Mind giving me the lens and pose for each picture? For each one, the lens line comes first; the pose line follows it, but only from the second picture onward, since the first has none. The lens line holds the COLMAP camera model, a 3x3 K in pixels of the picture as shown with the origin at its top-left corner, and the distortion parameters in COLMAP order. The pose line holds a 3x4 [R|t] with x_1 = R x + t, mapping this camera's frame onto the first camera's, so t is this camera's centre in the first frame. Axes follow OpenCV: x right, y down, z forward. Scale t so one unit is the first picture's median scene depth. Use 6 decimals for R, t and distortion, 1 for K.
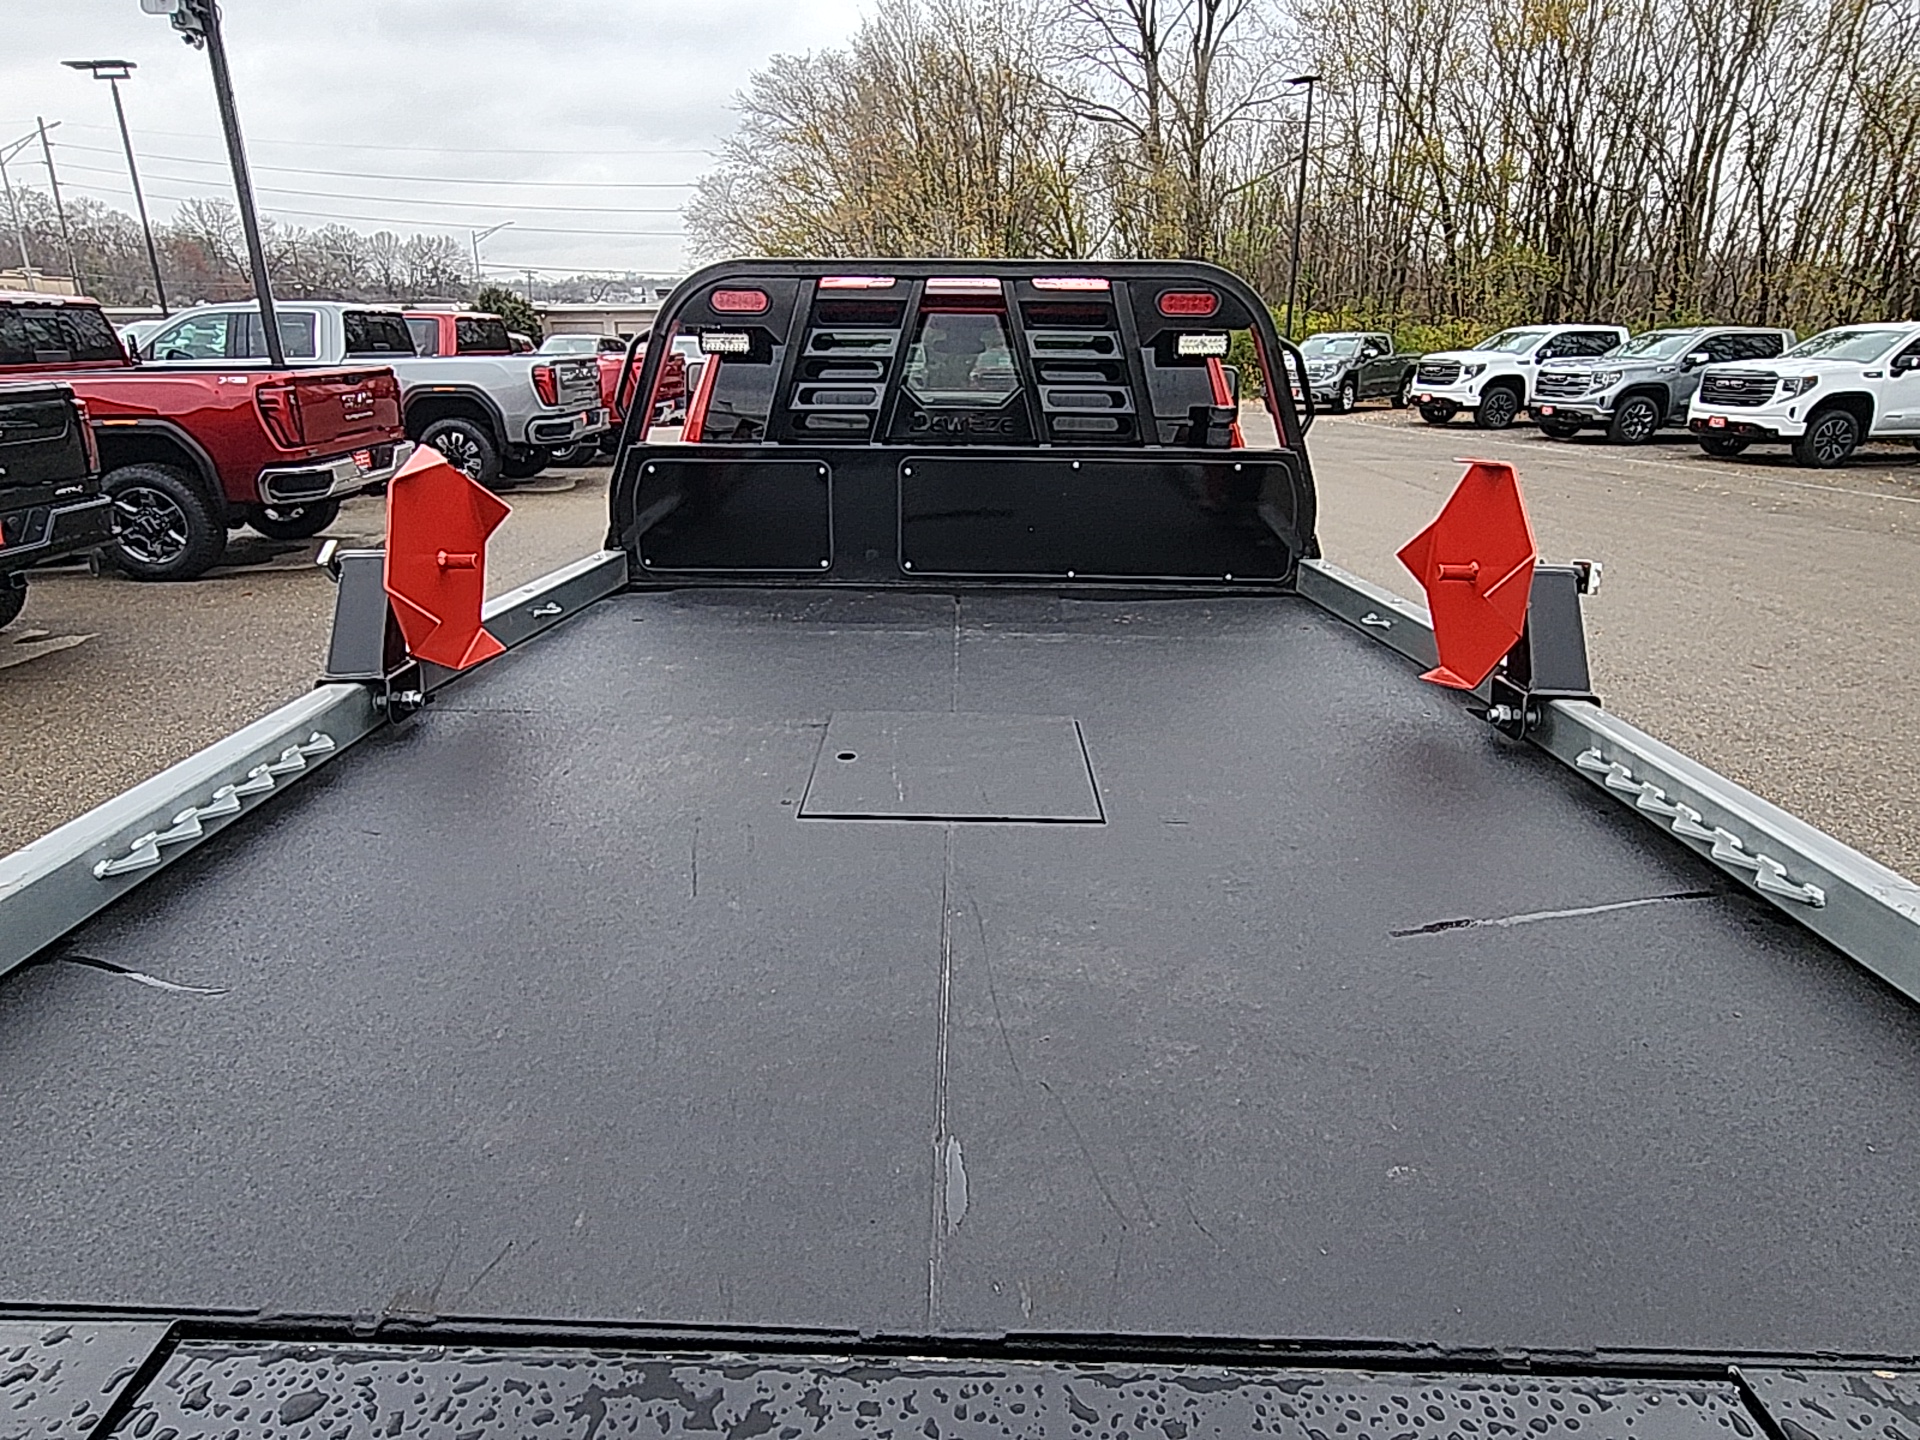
lens RADIAL K [[1102.1, 0, 935.6], [0, 1102.1, 714.6], [0, 0, 1]] dist [0.002817, 0.001241]
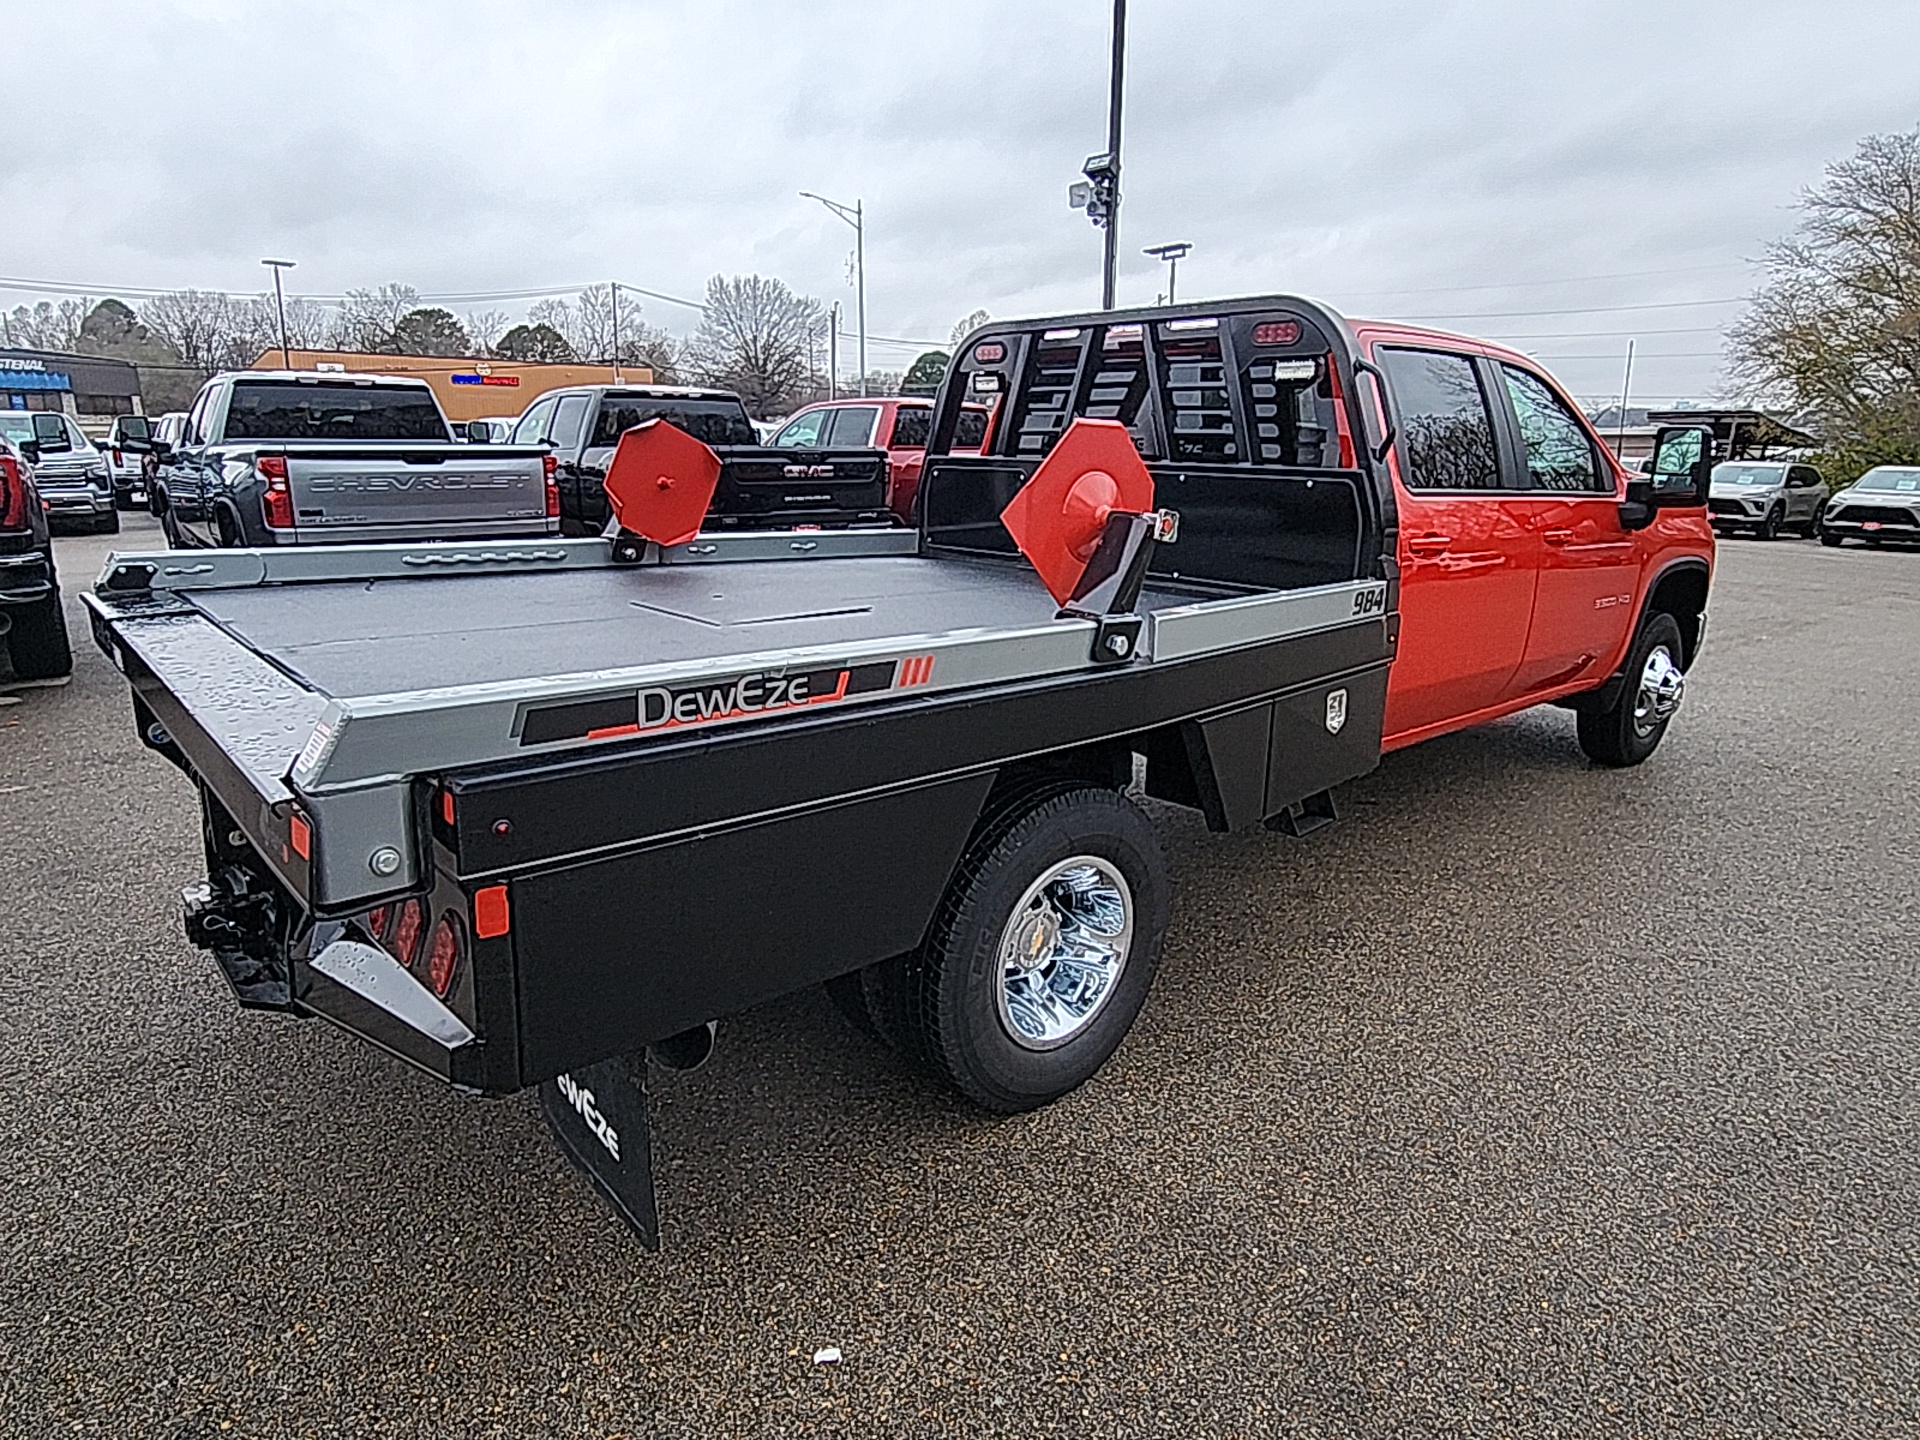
lens RADIAL K [[1102.1, 0, 935.6], [0, 1102.1, 714.6], [0, 0, 1]] dist [0.002817, 0.001241]
pose [[0.675679, 0.180796, -0.714682, 0.143986], [-0.256807, 0.966461, 0.001698, 0.013094], [0.691020, 0.182388, 0.699447, 0.012322]]
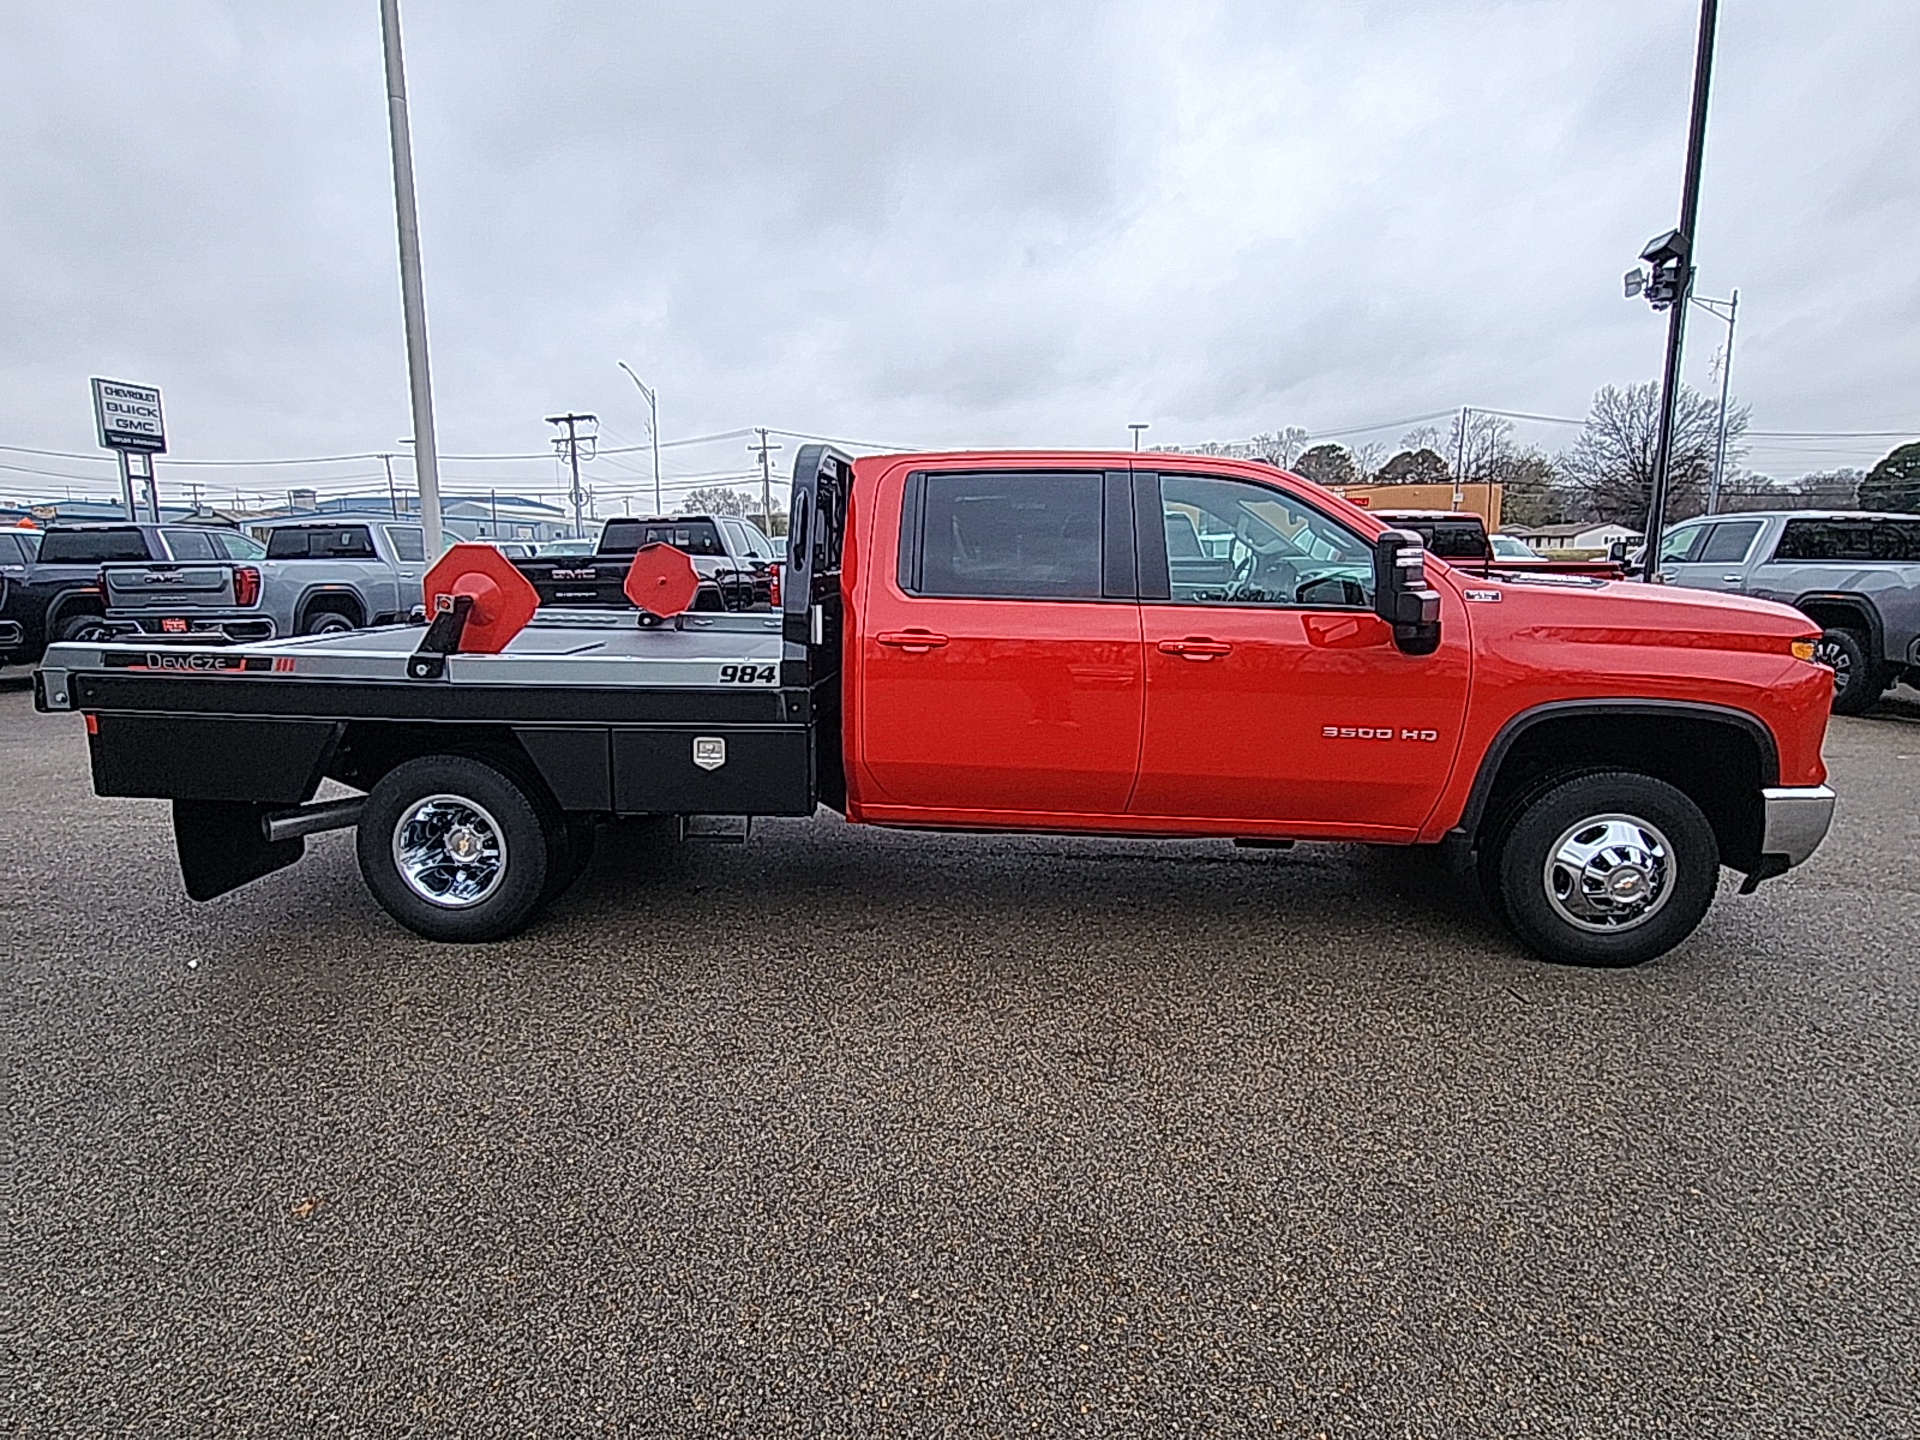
lens RADIAL K [[973.9, 0, 957.9], [0, 973.9, 706.0], [0, 0, 1]] dist [0.007110, 0.000566]
pose [[-0.042645, 0.155763, -0.986873, 0.257432], [-0.338303, 0.927170, 0.160959, -0.061560], [0.940070, 0.340726, 0.013156, 0.216672]]
